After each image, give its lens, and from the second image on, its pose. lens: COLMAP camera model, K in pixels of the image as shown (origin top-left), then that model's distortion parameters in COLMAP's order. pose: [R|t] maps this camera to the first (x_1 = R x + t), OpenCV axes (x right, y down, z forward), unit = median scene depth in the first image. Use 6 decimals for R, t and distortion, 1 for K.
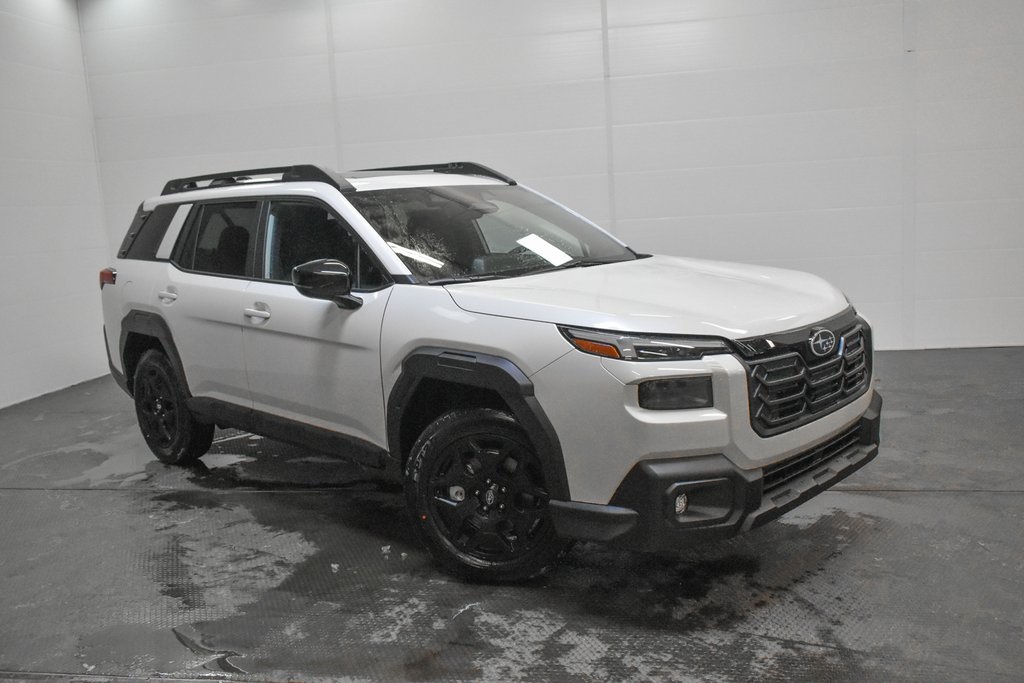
lens RADIAL K [[889.5, 0, 512.0], [0, 889.5, 341.5], [0, 0, 1]] dist [-0.025910, -0.001640]
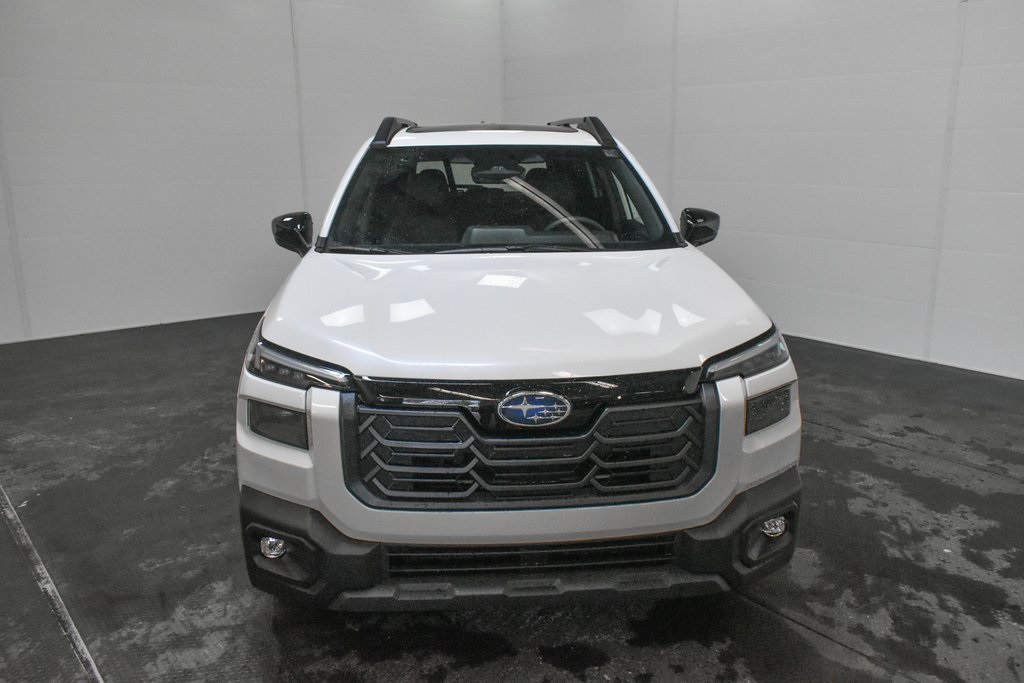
lens RADIAL K [[809.6, 0, 512.0], [0, 809.6, 341.5], [0, 0, 1]] dist [-0.013554, -0.003415]
pose [[0.762913, 0.205288, -0.613042, 0.782772], [-0.143966, 0.978382, 0.148467, -0.157399], [0.630268, -0.025010, 0.775975, 0.530033]]
